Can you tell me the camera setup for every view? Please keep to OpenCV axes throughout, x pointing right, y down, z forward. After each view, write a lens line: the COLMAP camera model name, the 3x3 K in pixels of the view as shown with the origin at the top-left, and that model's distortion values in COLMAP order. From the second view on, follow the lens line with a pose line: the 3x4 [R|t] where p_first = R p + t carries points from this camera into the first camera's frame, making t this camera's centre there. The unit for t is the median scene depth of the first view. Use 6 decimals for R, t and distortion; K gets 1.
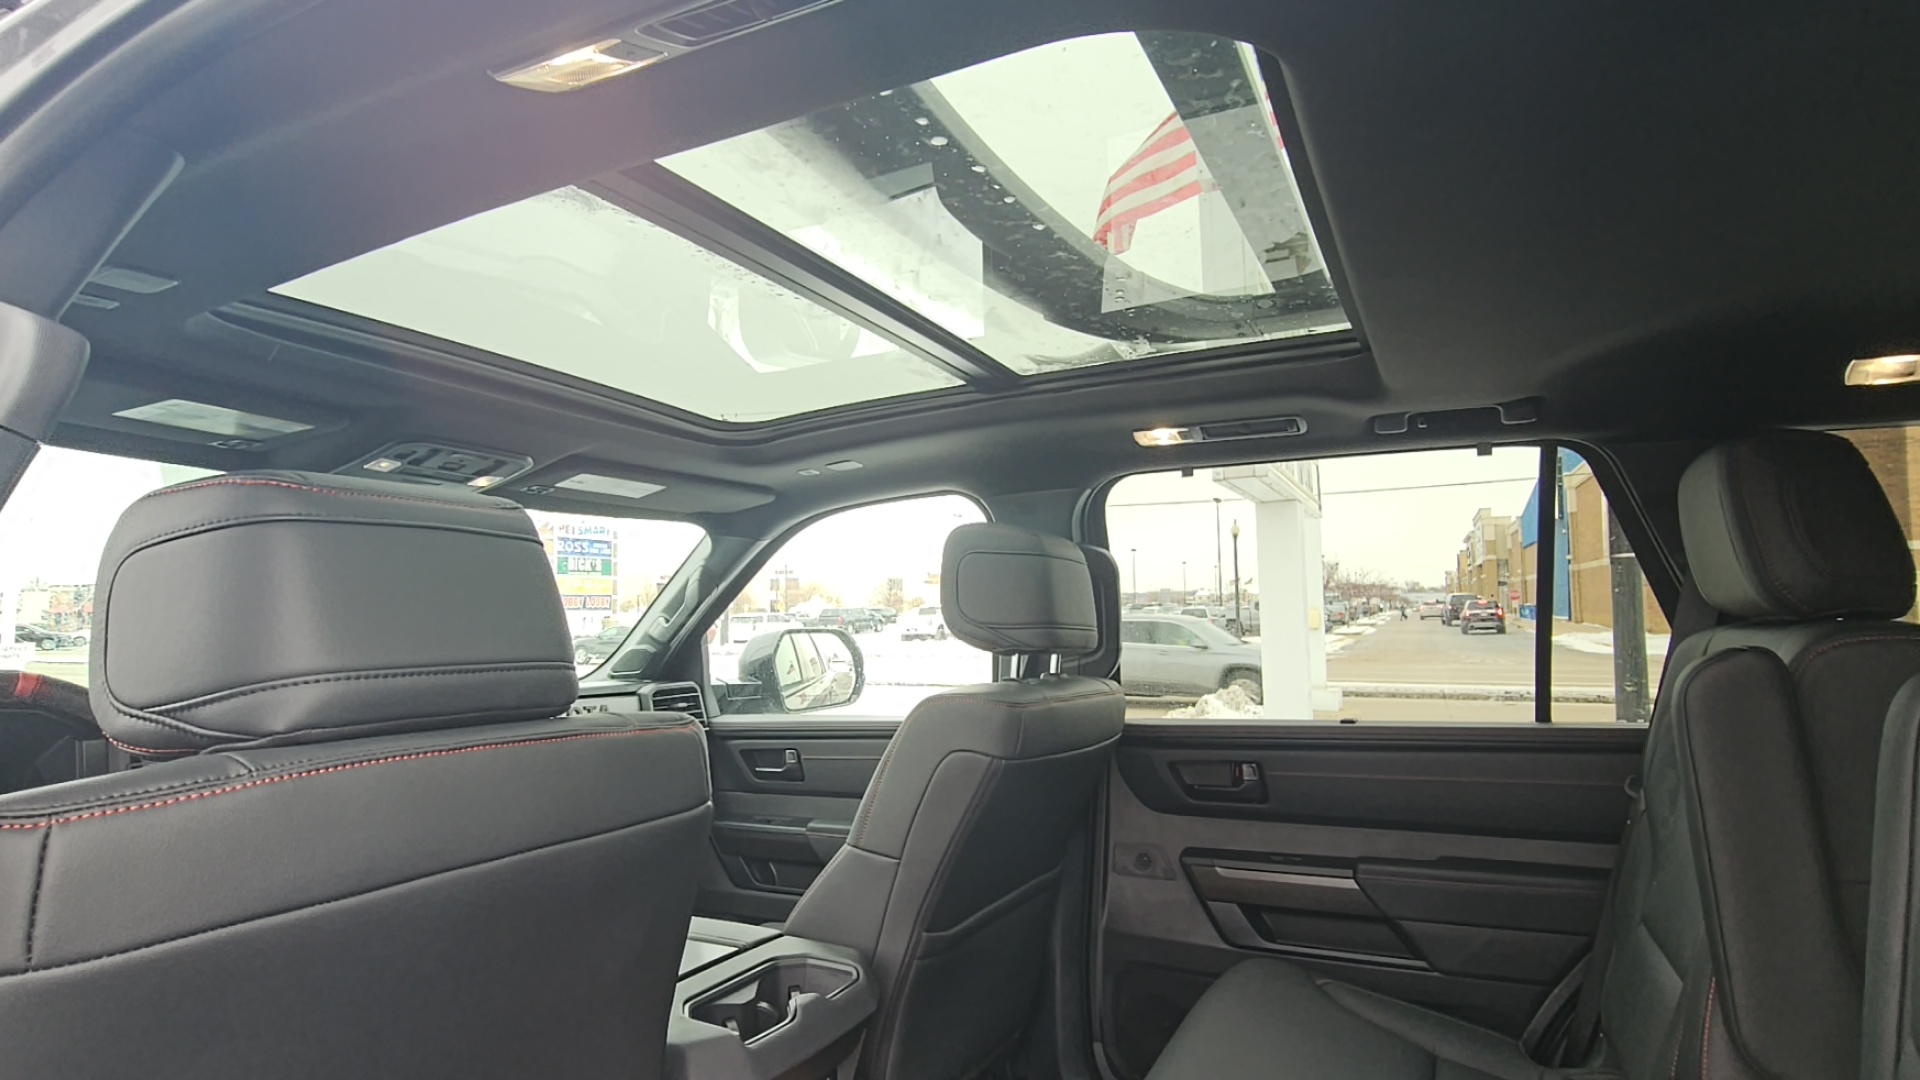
lens RADIAL K [[957.5, 0, 984.0], [0, 957.5, 545.4], [0, 0, 1]] dist [0.005679, -0.003076]
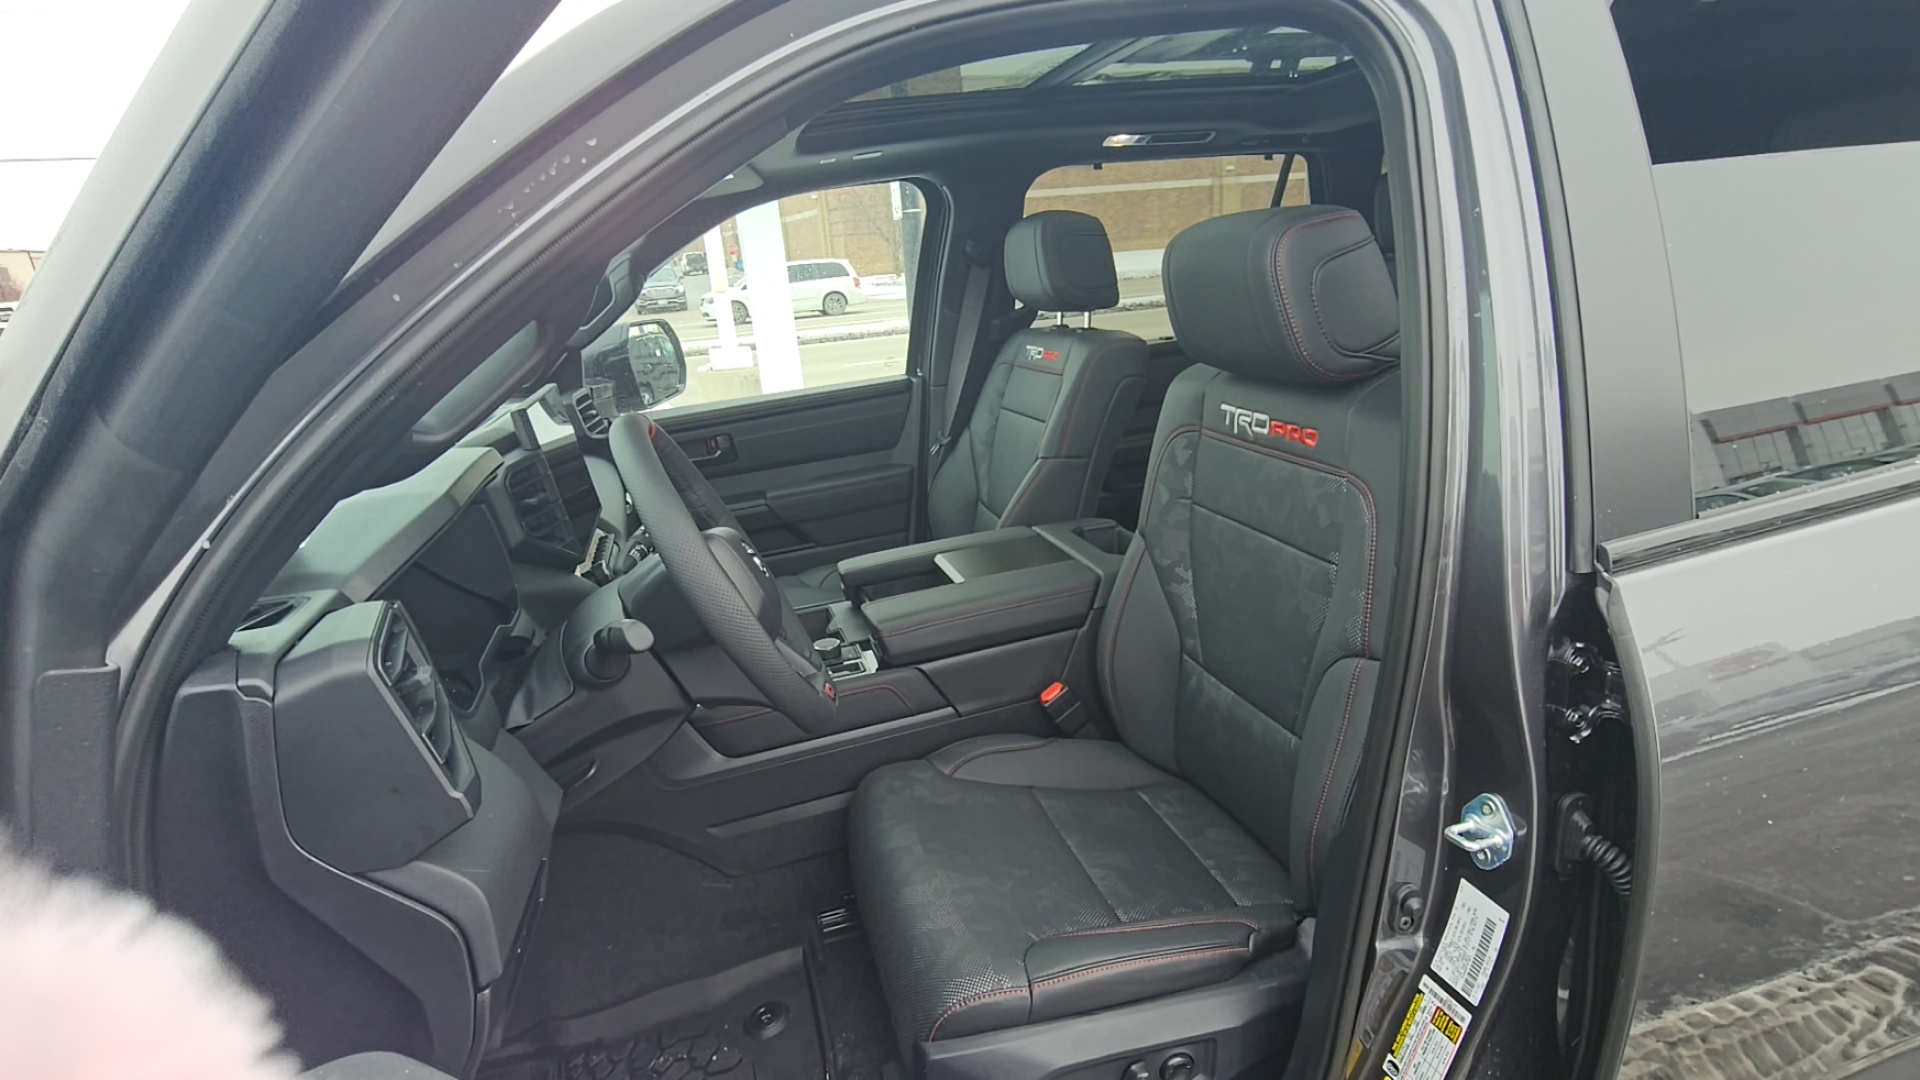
lens RADIAL K [[957.5, 0, 983.9], [0, 957.5, 543.3], [0, 0, 1]] dist [0.005679, -0.003076]
pose [[0.717497, -0.249444, 0.650366, -0.994334], [0.016310, 0.939441, 0.342323, -0.044672], [-0.696370, -0.235009, 0.678115, 0.075054]]
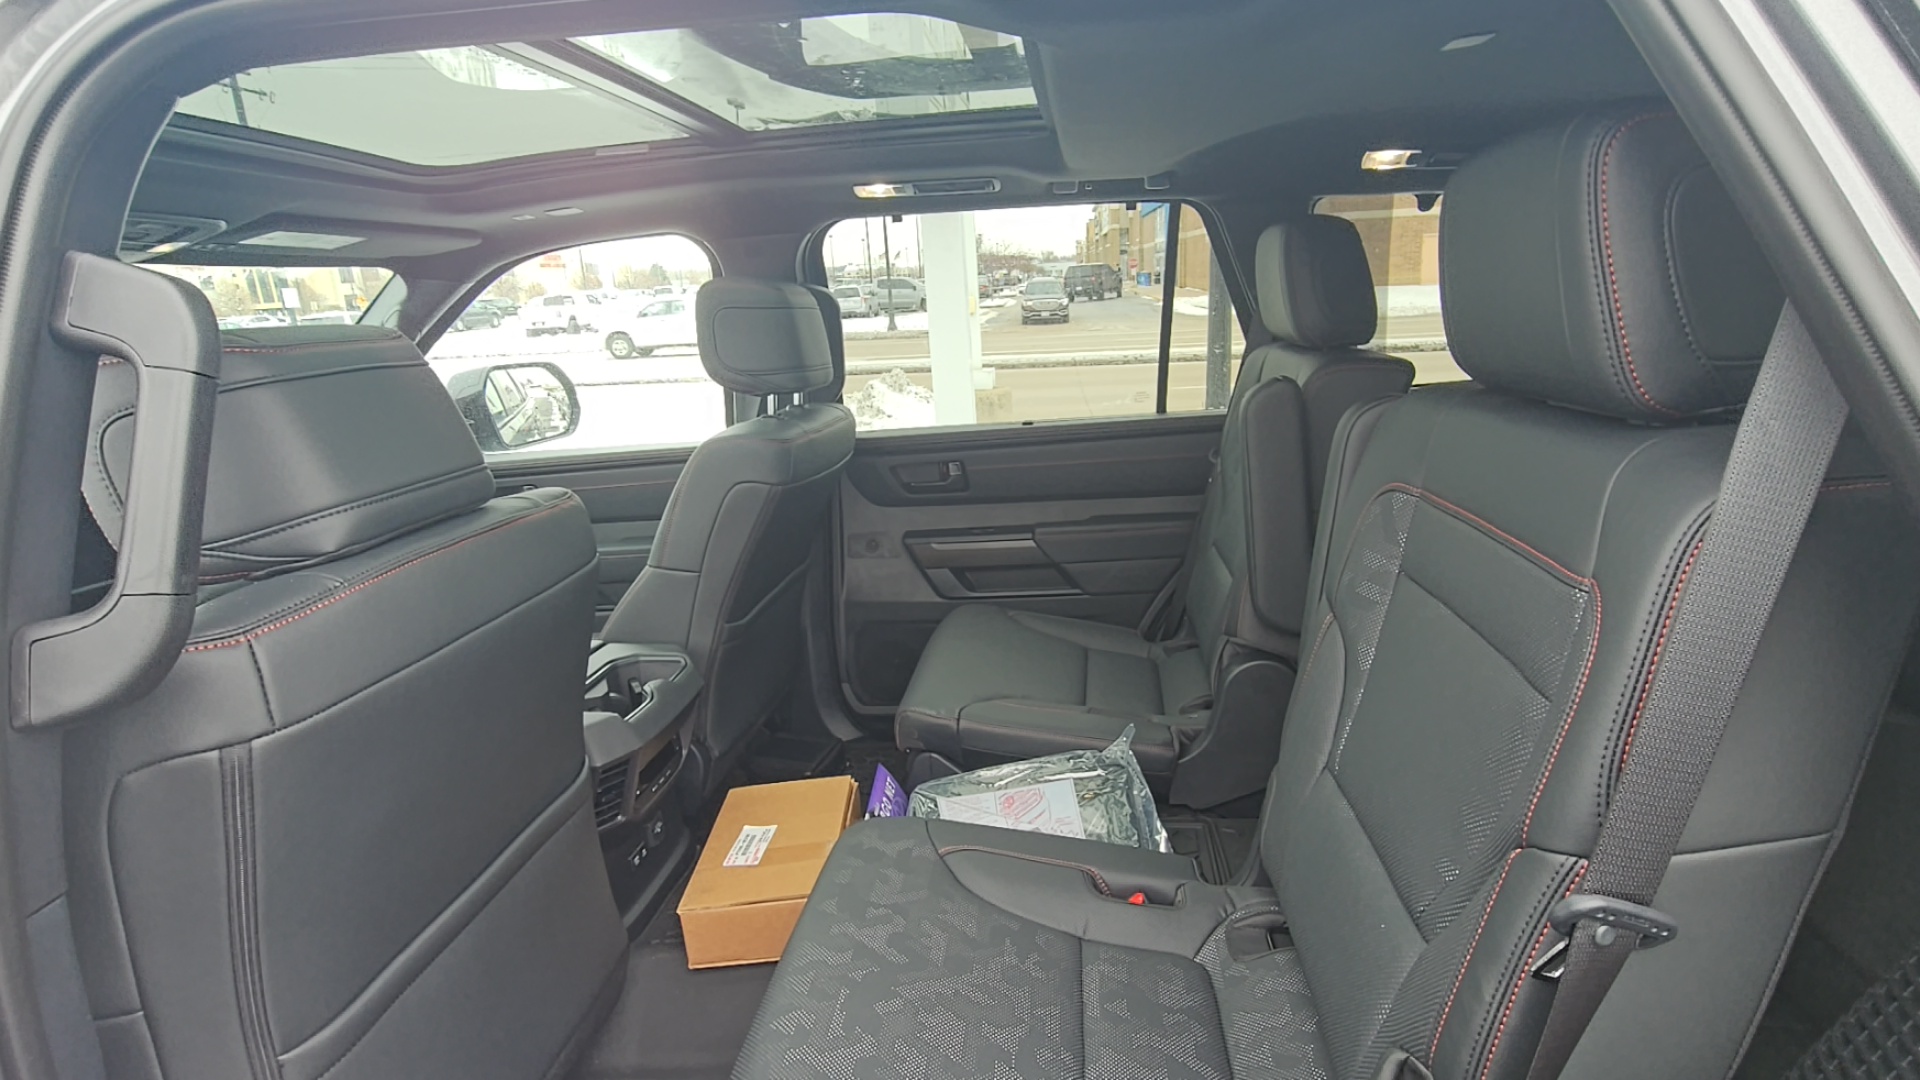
lens RADIAL K [[957.5, 0, 984.7], [0, 957.5, 545.6], [0, 0, 1]] dist [0.005679, -0.003076]
pose [[0.936395, -0.125200, 0.327856, -0.120925], [0.012234, 0.945279, 0.326035, -0.084987], [-0.350735, -0.301286, 0.886686, -0.174905]]
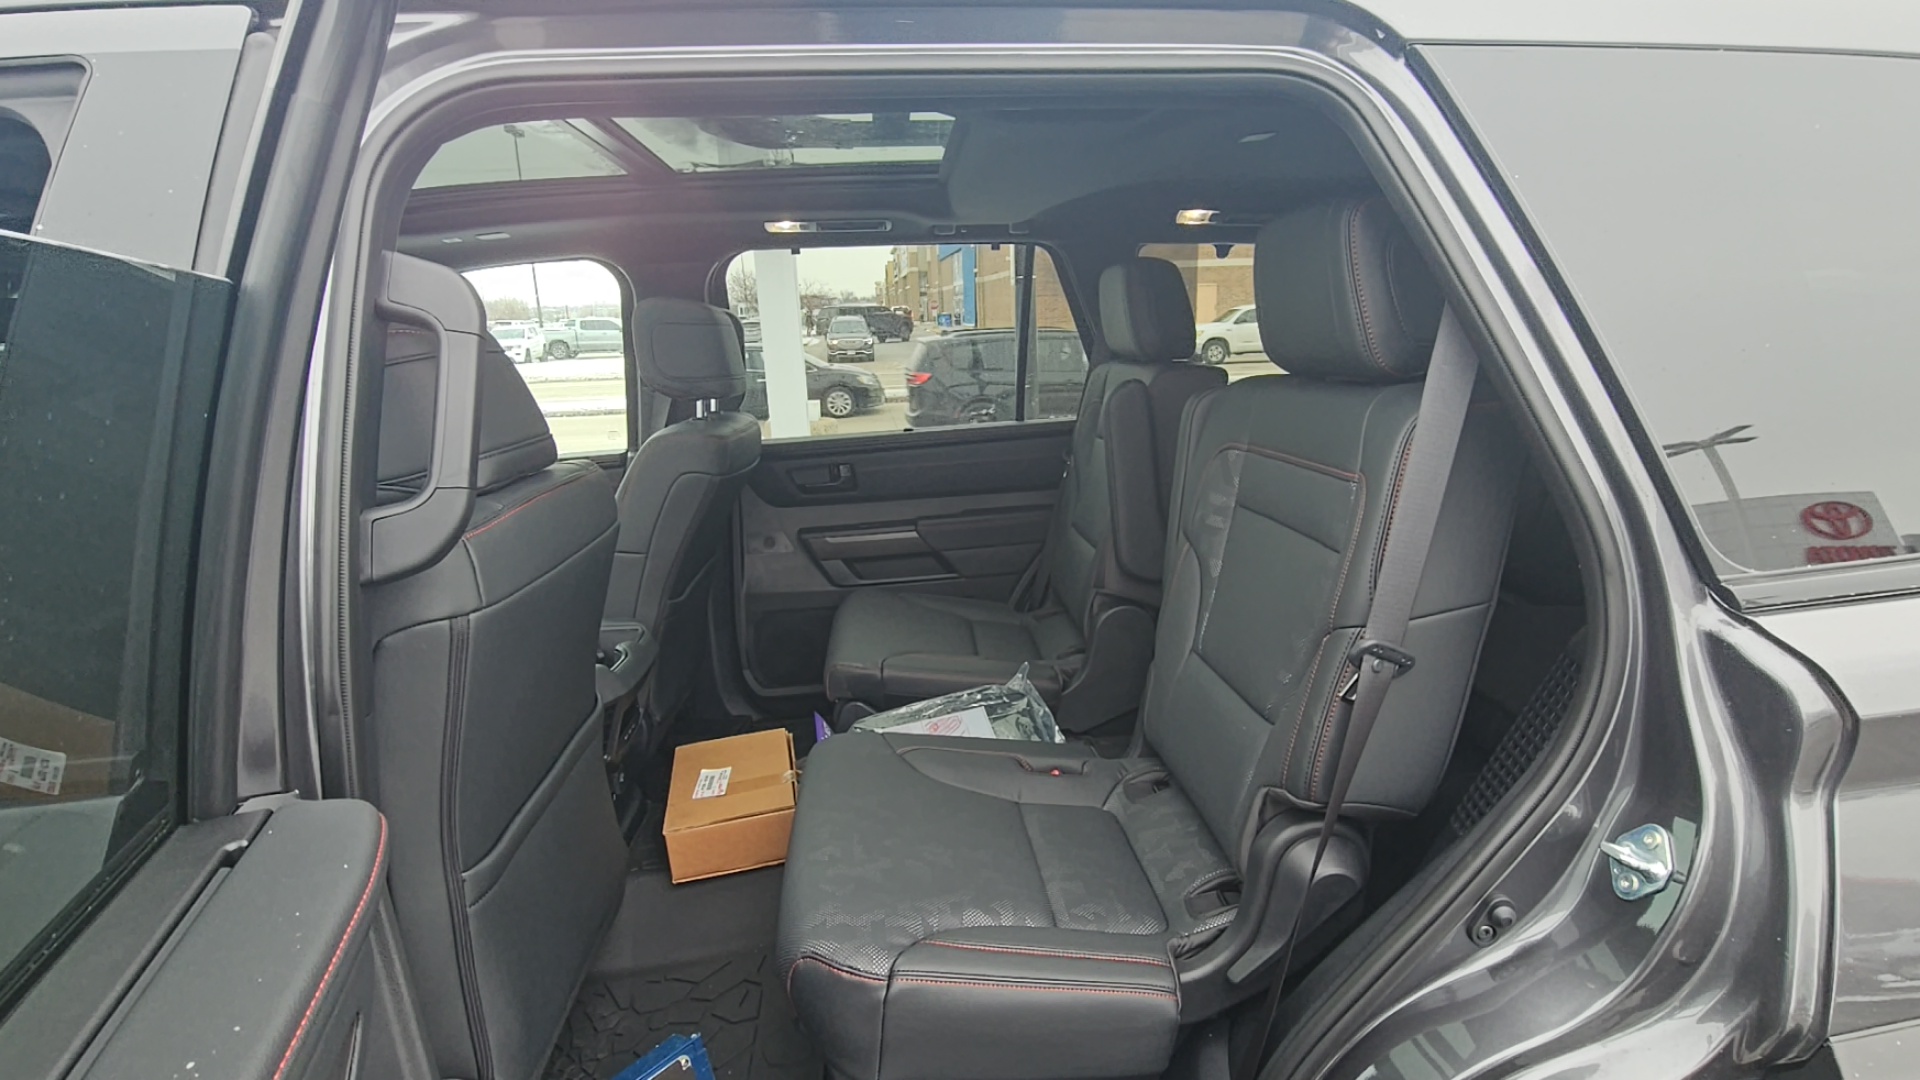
lens RADIAL K [[957.5, 0, 987.1], [0, 957.5, 544.8], [0, 0, 1]] dist [0.005679, -0.003076]
pose [[0.846705, -0.140575, 0.513157, -0.319060], [-0.014893, 0.957826, 0.286963, -0.077304], [-0.531855, -0.250615, 0.808902, -0.324186]]
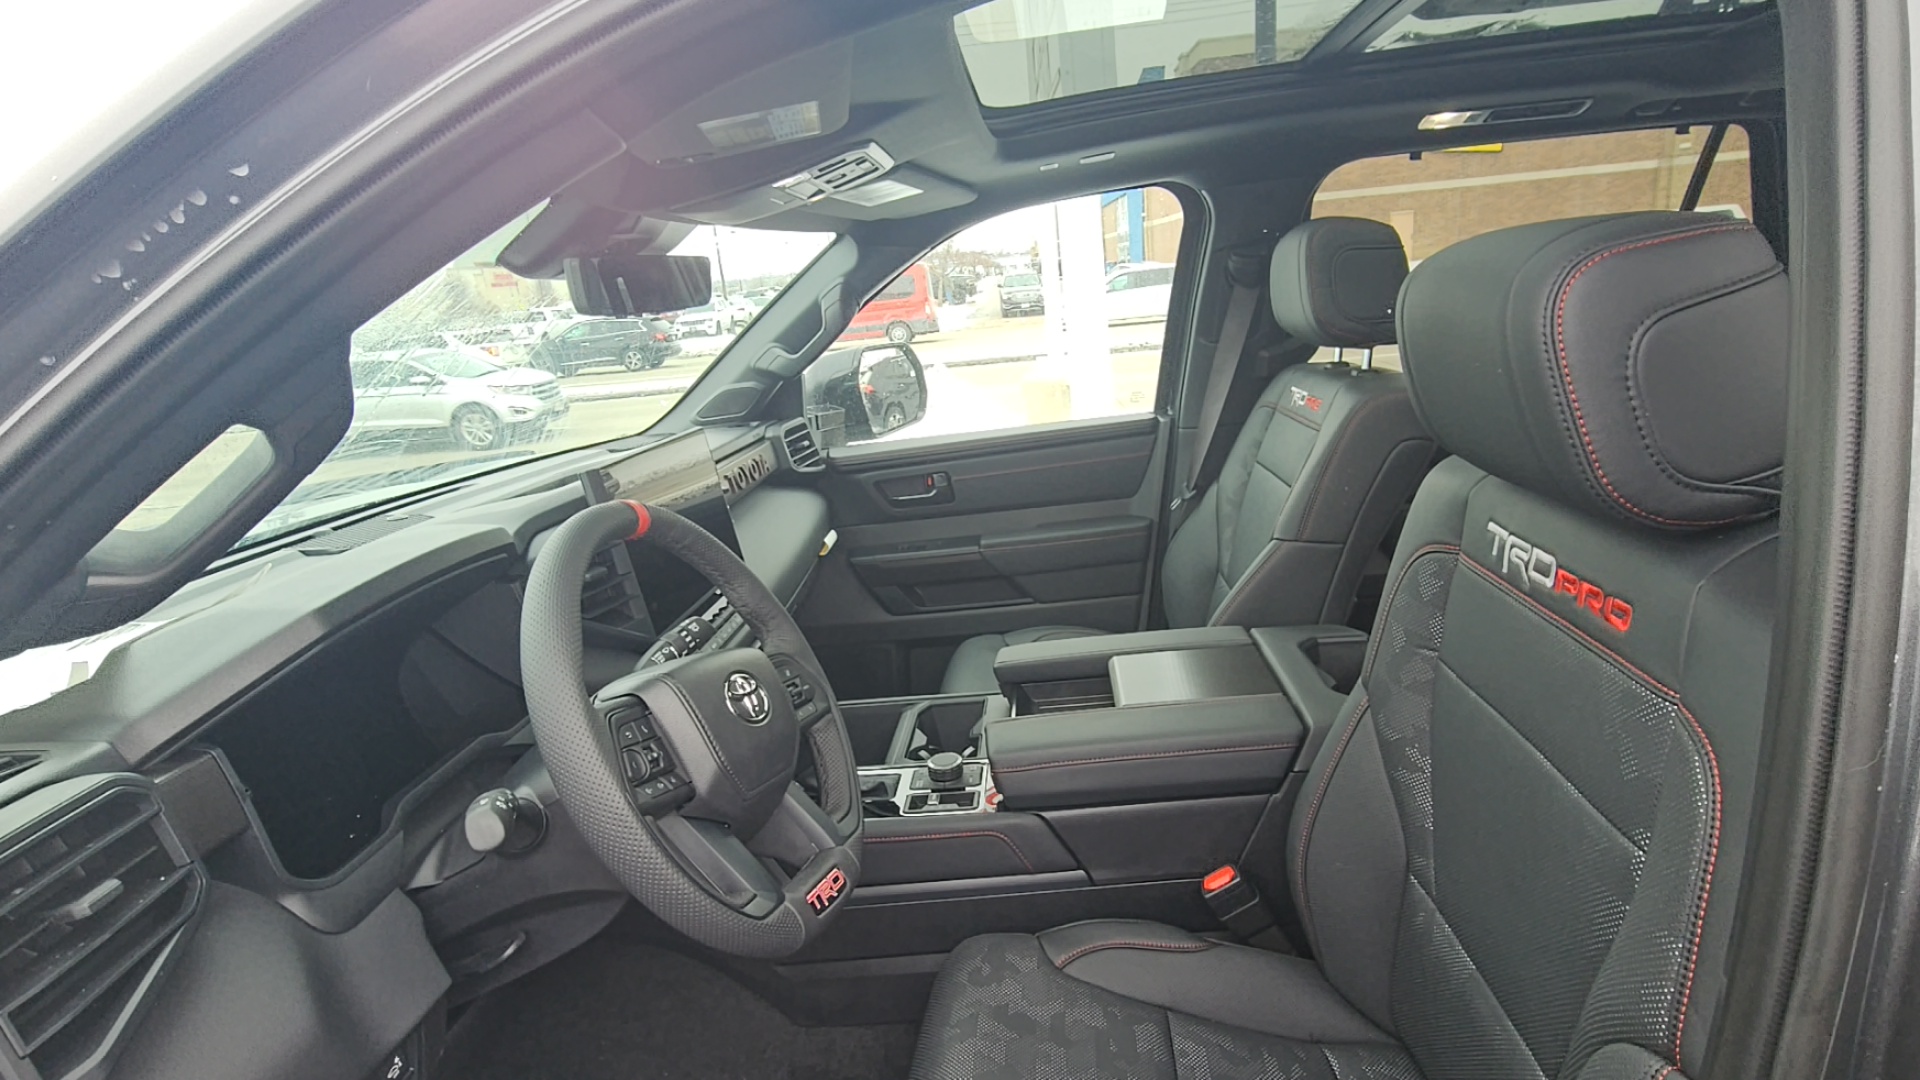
lens RADIAL K [[957.5, 0, 982.3], [0, 957.5, 544.7], [0, 0, 1]] dist [0.005679, -0.003076]
pose [[0.917028, -0.174389, 0.358676, -0.726622], [0.050634, 0.942966, 0.329017, -0.047350], [-0.395596, -0.283556, 0.873556, 0.166557]]
